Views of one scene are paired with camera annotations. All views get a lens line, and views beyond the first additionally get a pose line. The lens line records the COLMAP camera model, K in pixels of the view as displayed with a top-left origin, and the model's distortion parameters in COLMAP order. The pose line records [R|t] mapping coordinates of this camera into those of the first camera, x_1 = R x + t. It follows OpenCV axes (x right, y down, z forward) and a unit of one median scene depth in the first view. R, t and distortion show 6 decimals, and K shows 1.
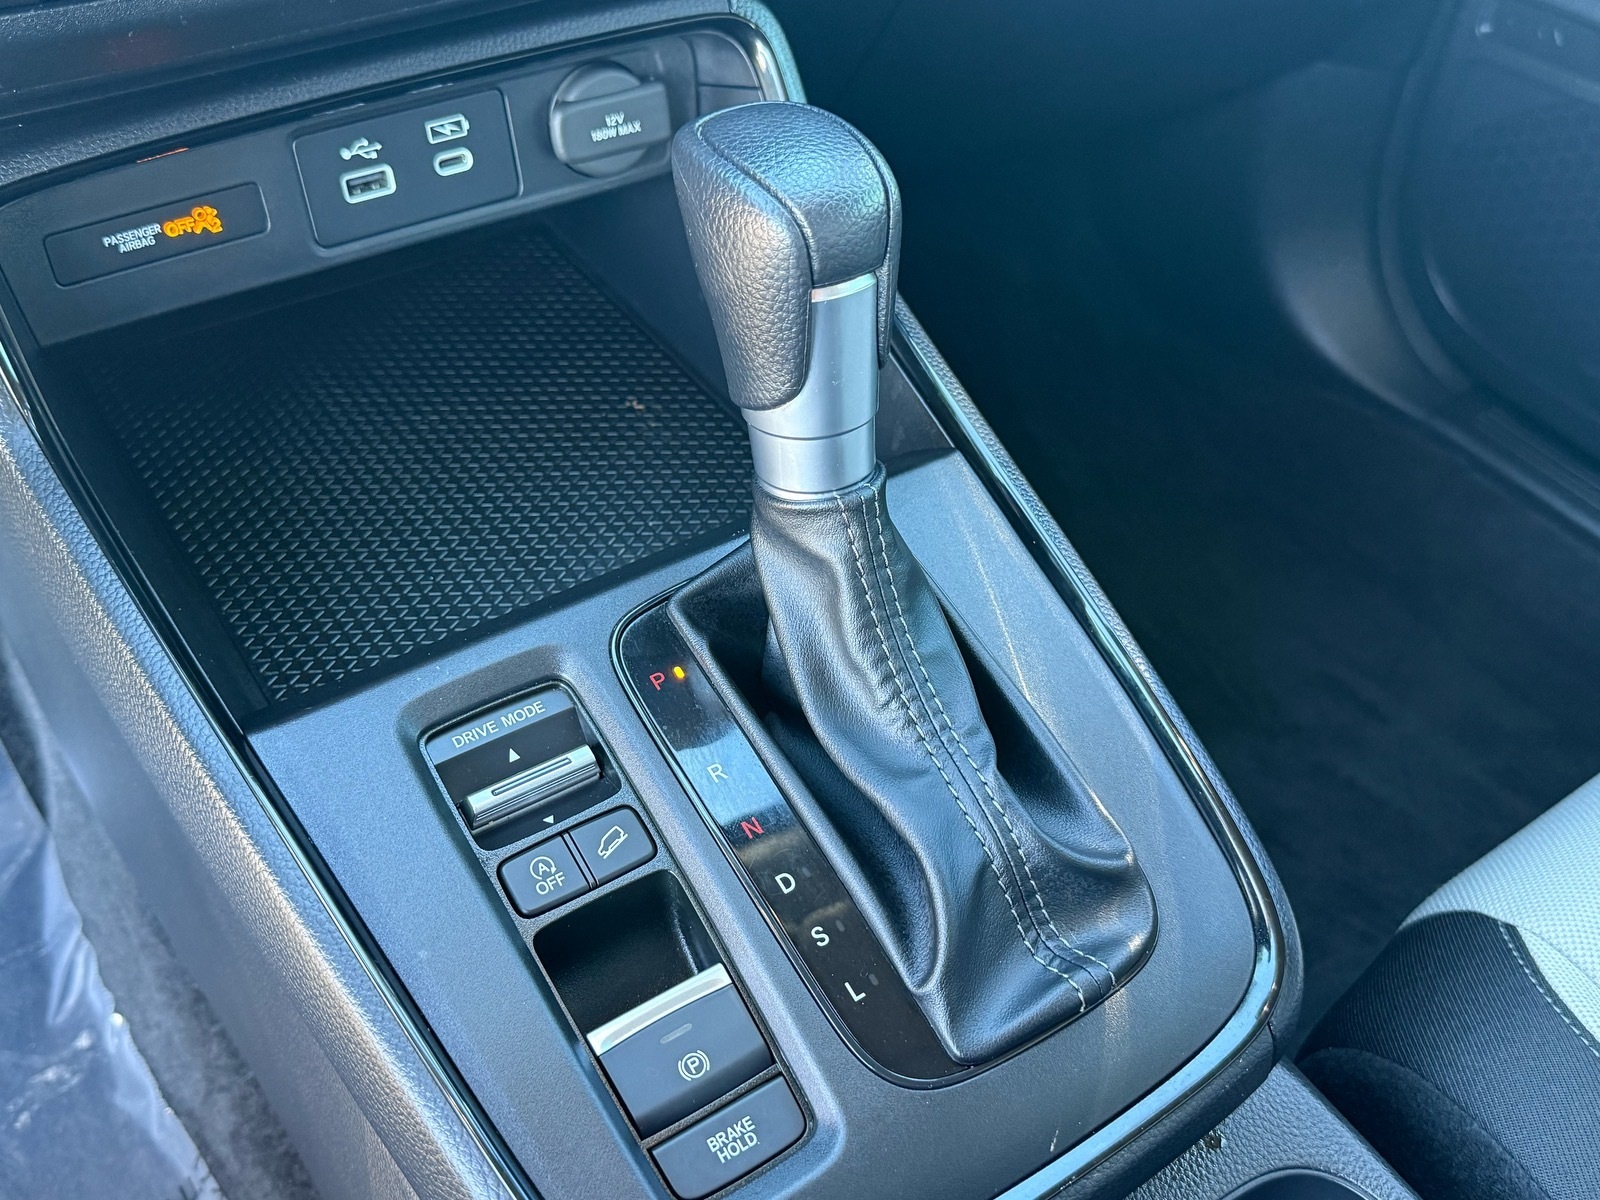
lens RADIAL K [[1578.2, 0, 796.1], [0, 1578.2, 613.2], [0, 0, 1]] dist [-0.023508, 0.000000]
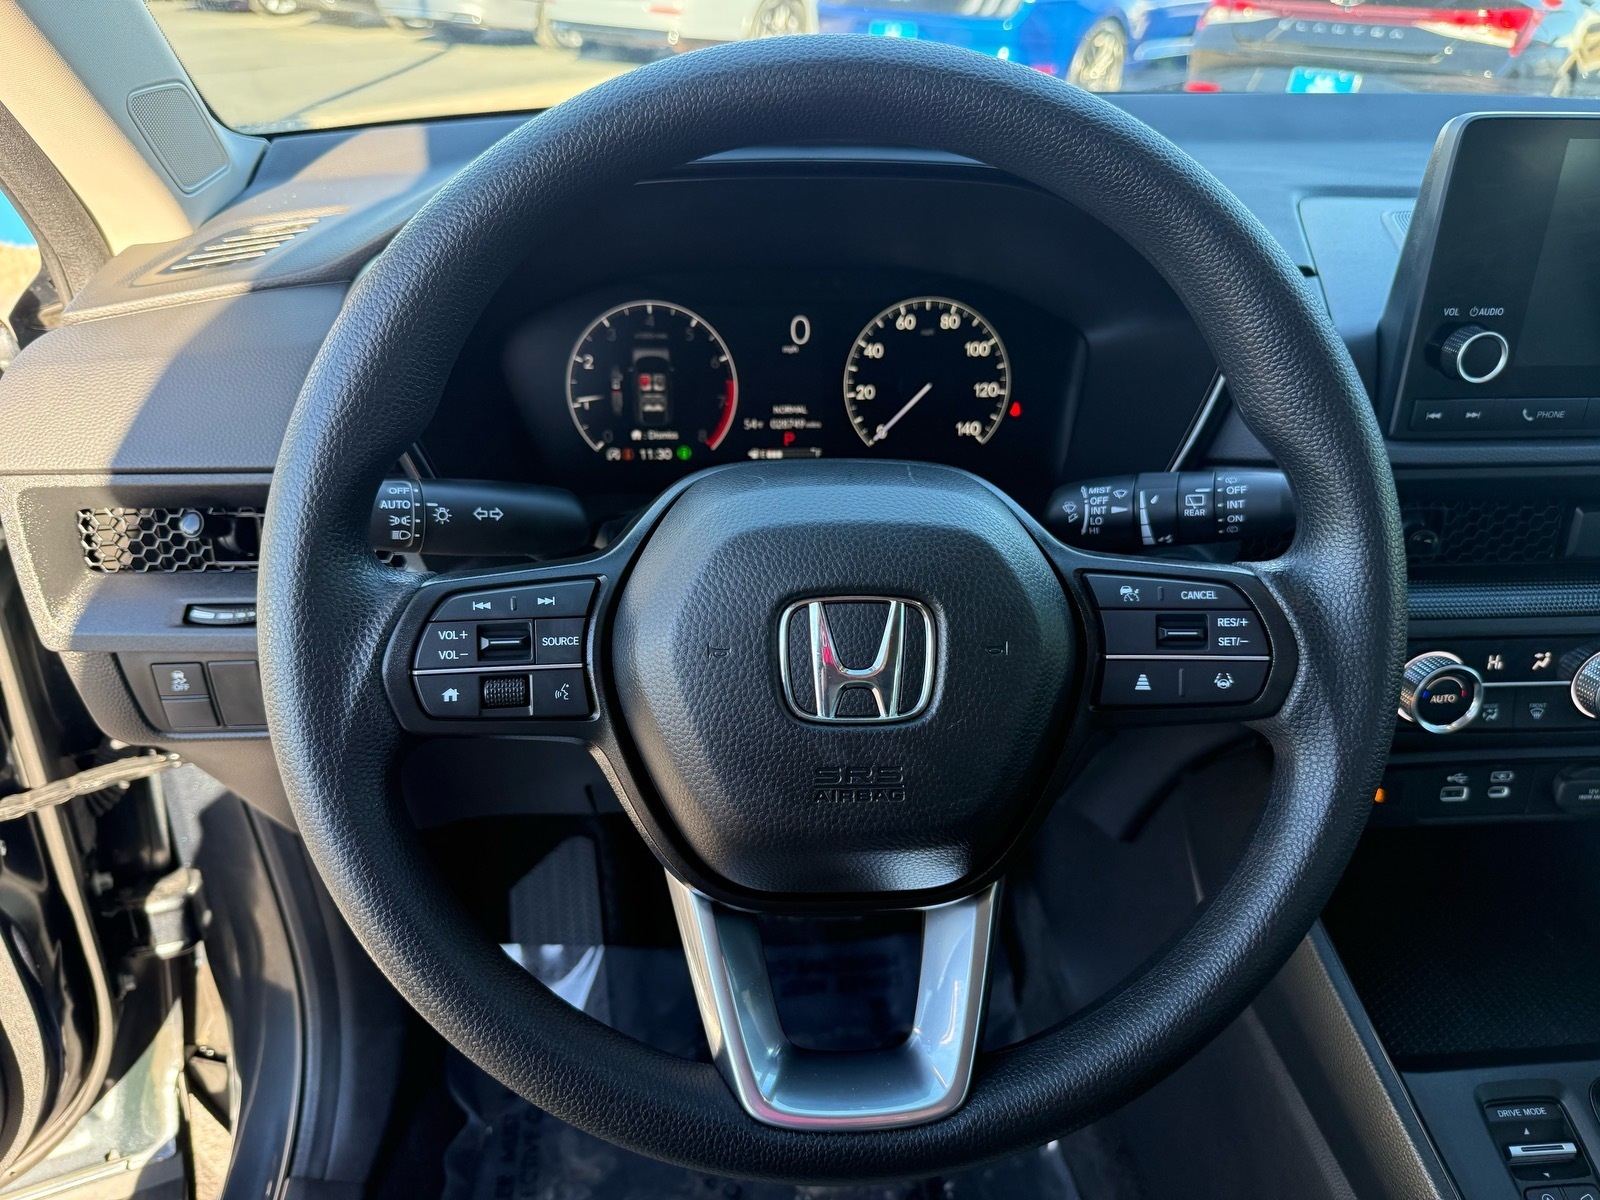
lens RADIAL K [[1142.5, 0, 801.7], [0, 1142.5, 612.5], [0, 0, 1]] dist [0.047956, -0.076431]
pose [[0.864508, 0.233051, -0.445324, -0.415949], [-0.327851, 0.933038, -0.148170, -0.005723], [0.380973, 0.274094, 0.883024, -0.682374]]
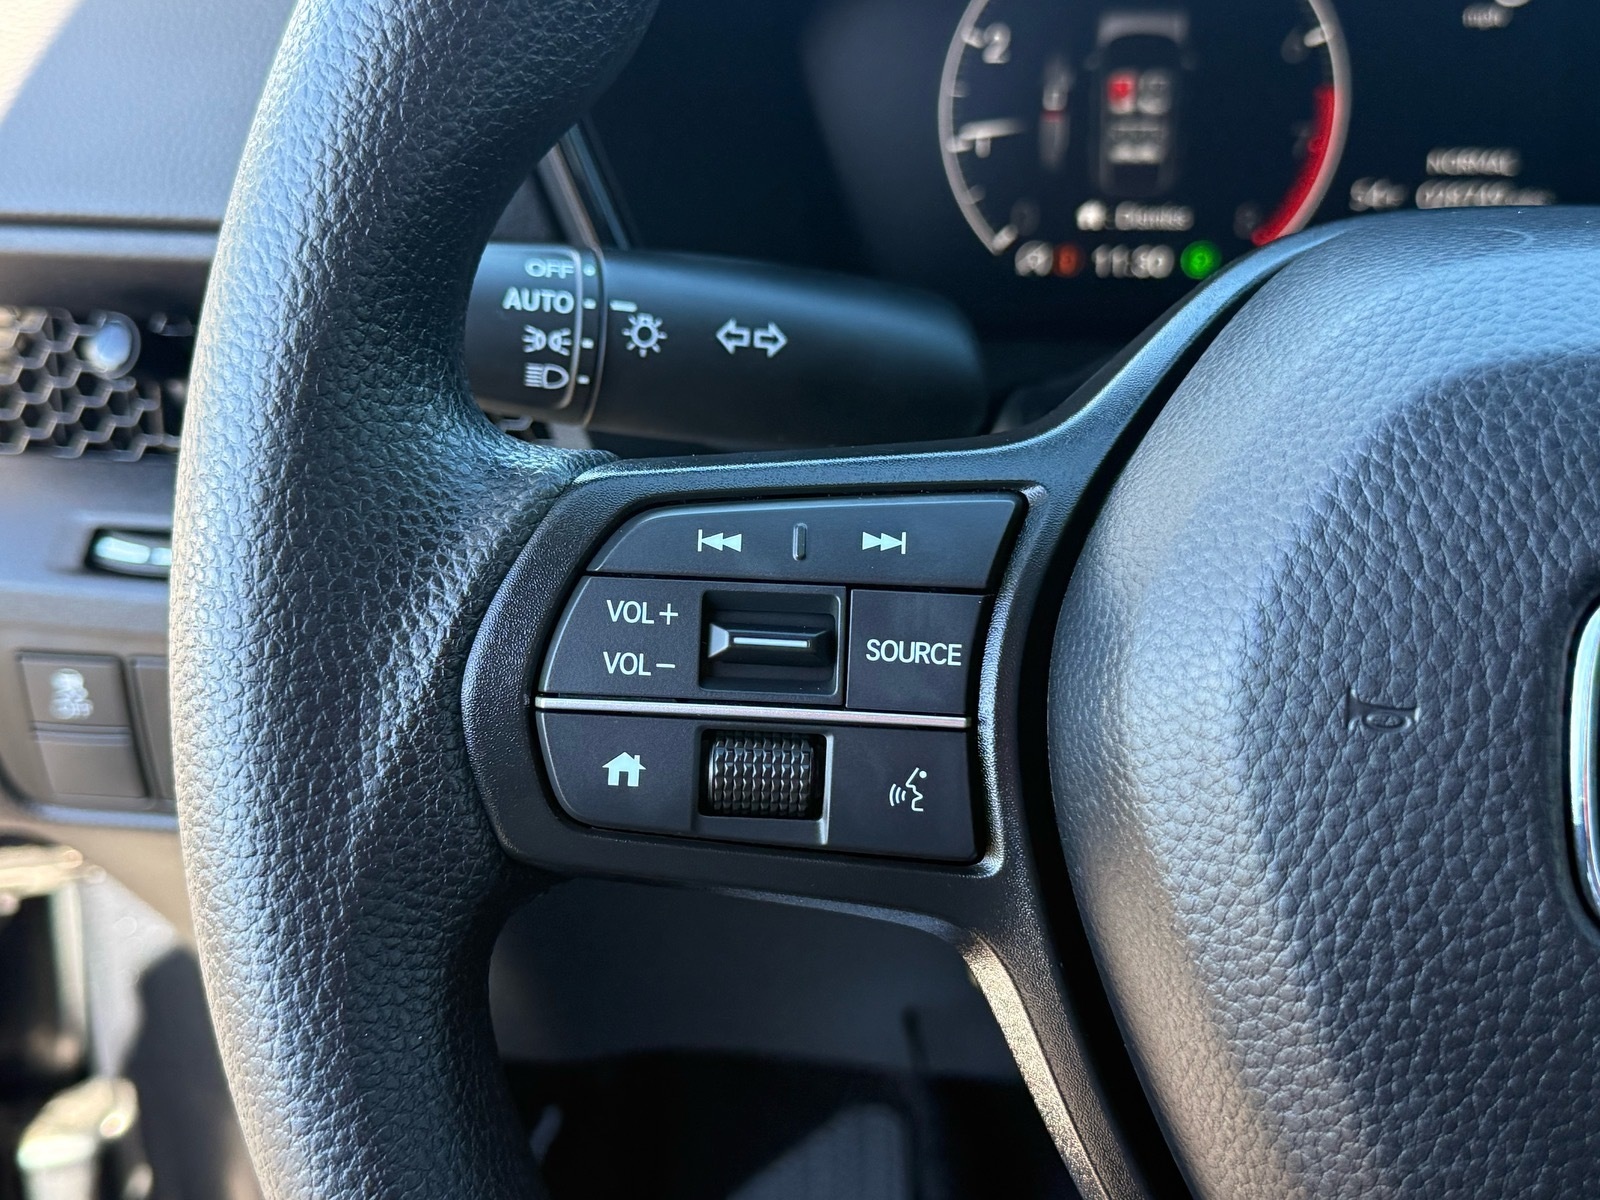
lens RADIAL K [[2201.0, 0, 789.1], [0, 2201.0, 558.7], [0, 0, 1]] dist [0.137195, 0.000000]
pose [[0.715234, 0.265929, -0.646315, -0.585458], [-0.425646, 0.899231, -0.101042, 0.000108], [0.554316, 0.347370, 0.756352, -0.479342]]
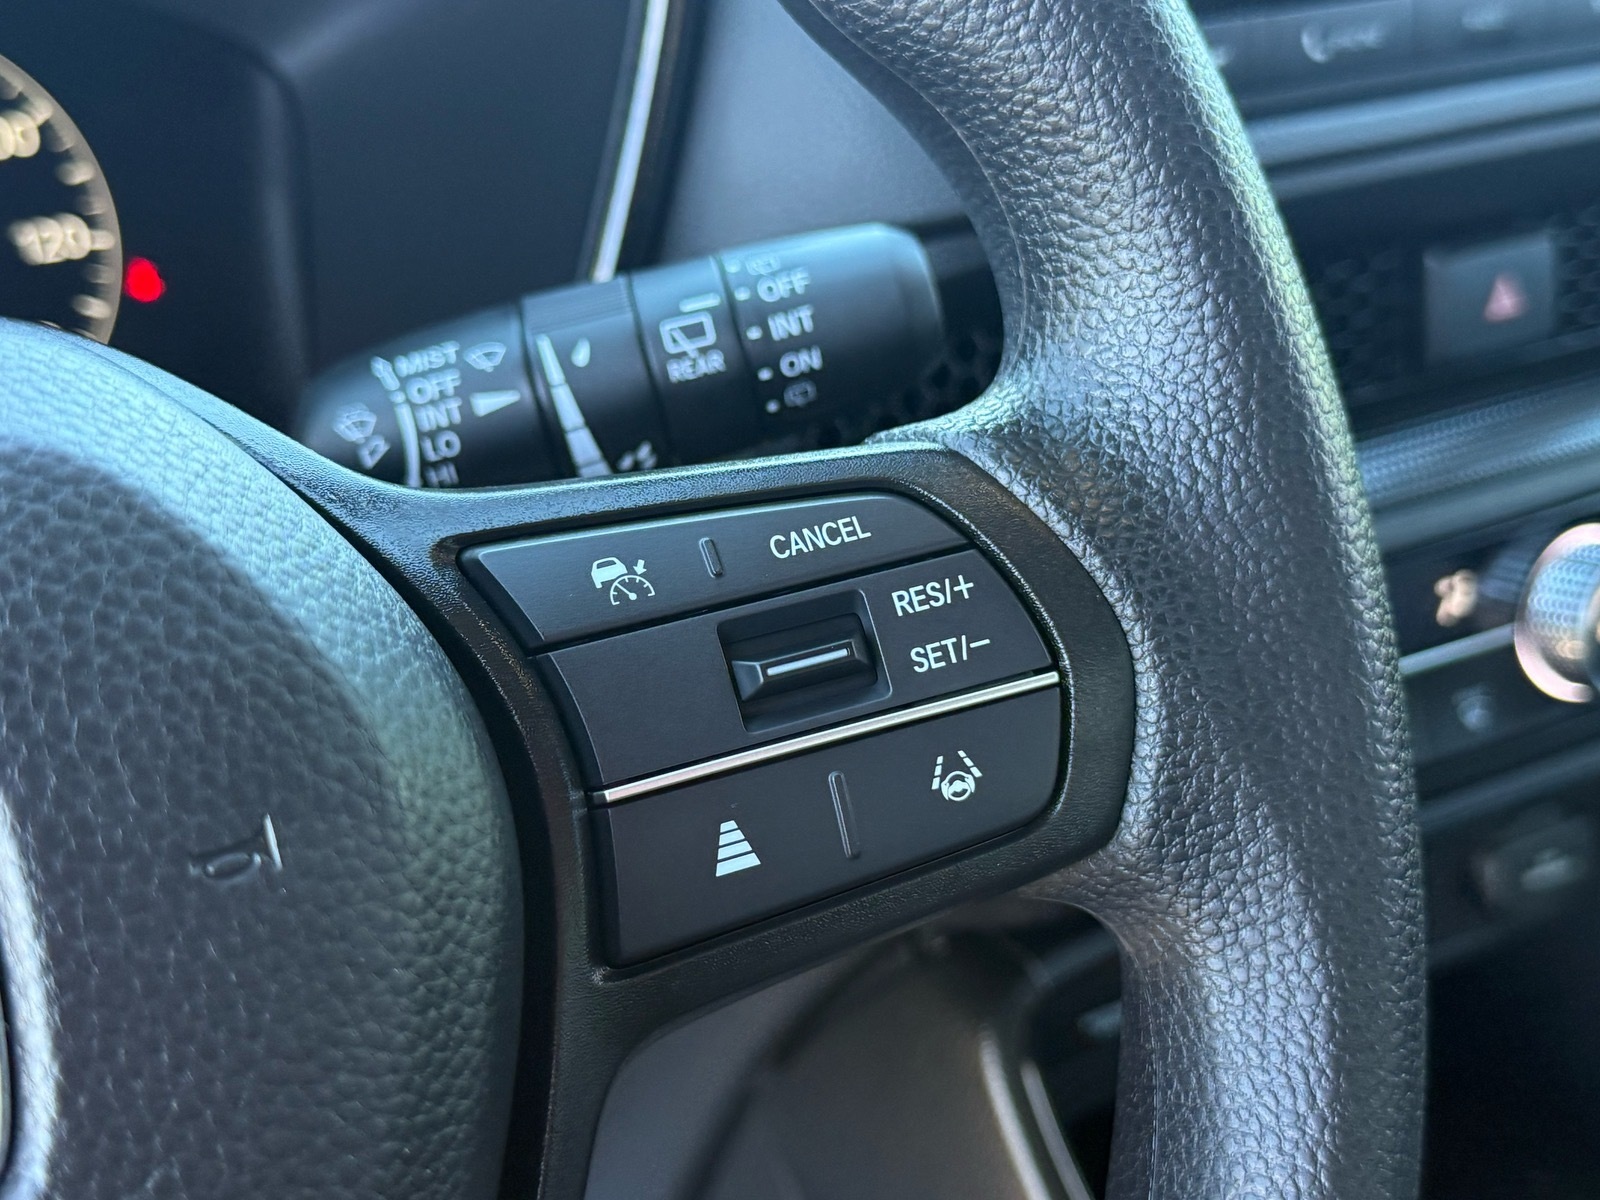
lens RADIAL K [[2201.0, 0, 763.0], [0, 2201.0, 594.5], [0, 0, 1]] dist [0.137195, 0.000000]
pose [[0.997353, -0.026050, -0.067889, -0.525745], [0.003047, 0.947776, -0.318922, -0.062393], [0.072651, 0.317871, 0.945347, -0.300517]]
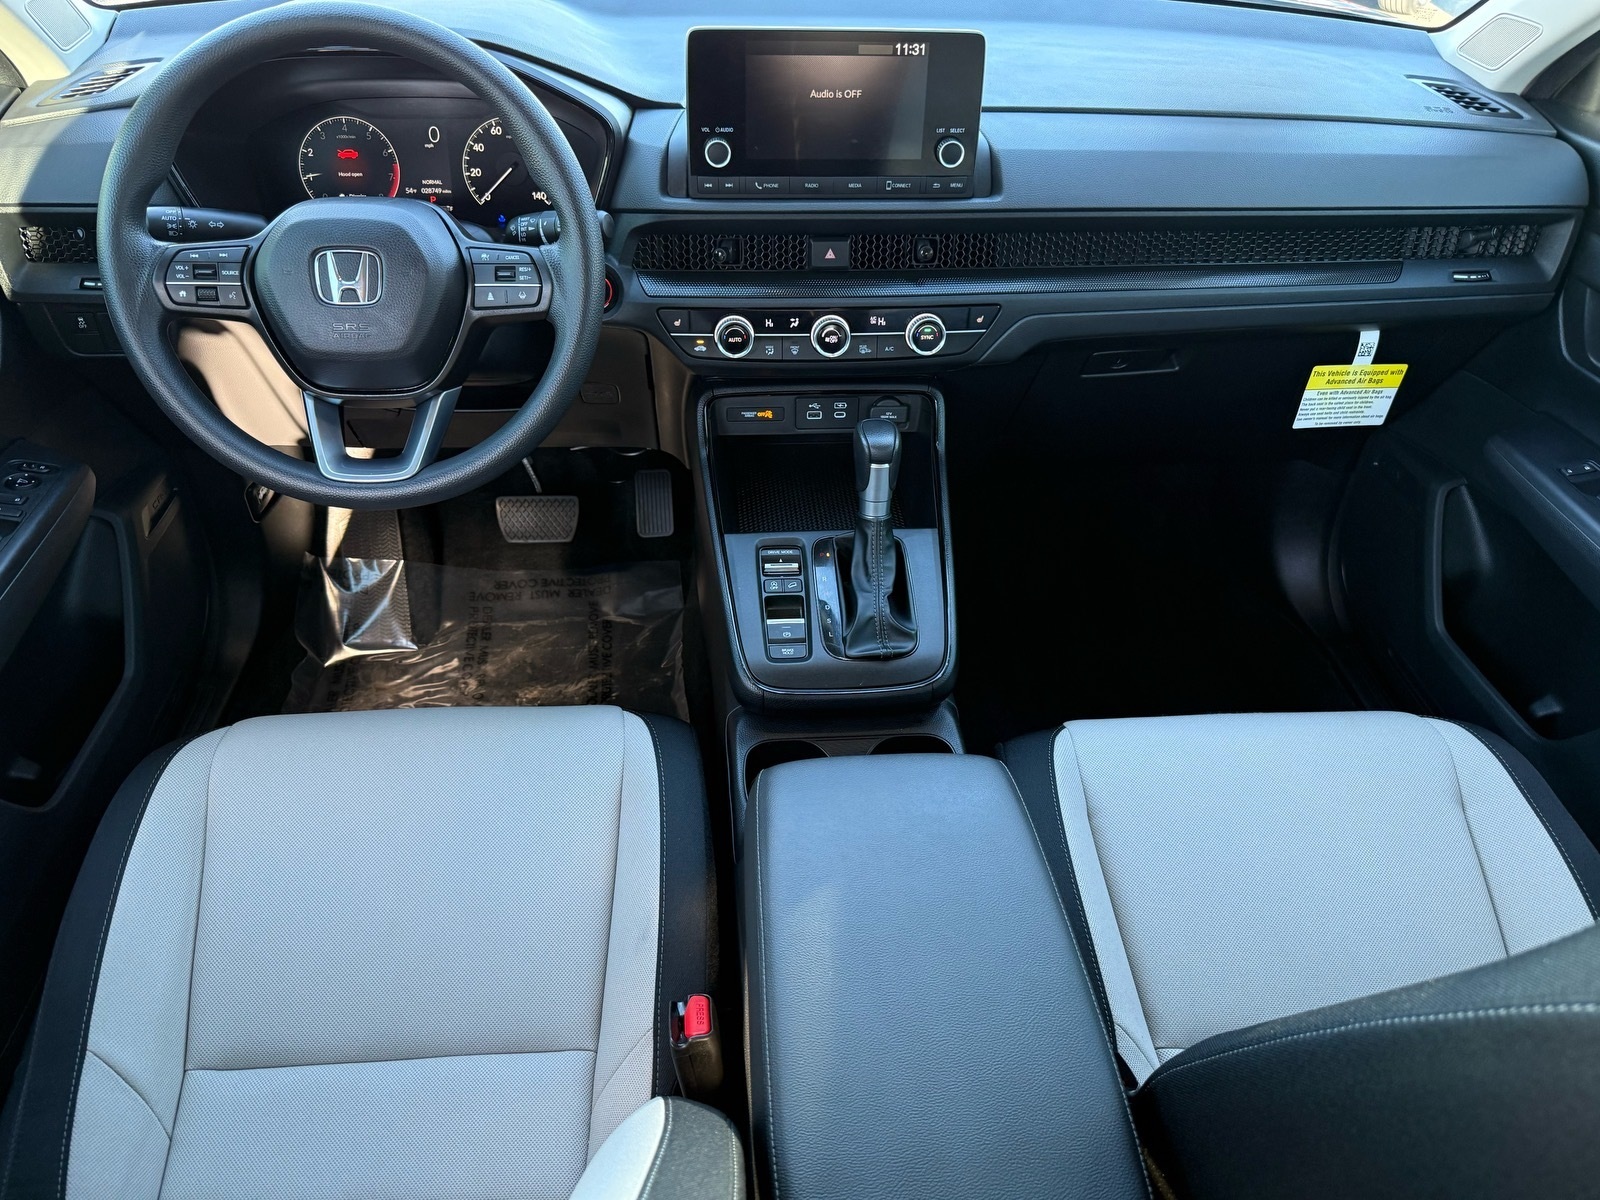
lens RADIAL K [[1142.5, 0, 805.8], [0, 1142.5, 607.2], [0, 0, 1]] dist [0.047956, -0.076431]
pose [[0.870189, 0.301719, -0.389534, 0.890525], [-0.334226, 0.942345, -0.016730, 0.196408], [0.362027, 0.144750, 0.920860, -1.391963]]
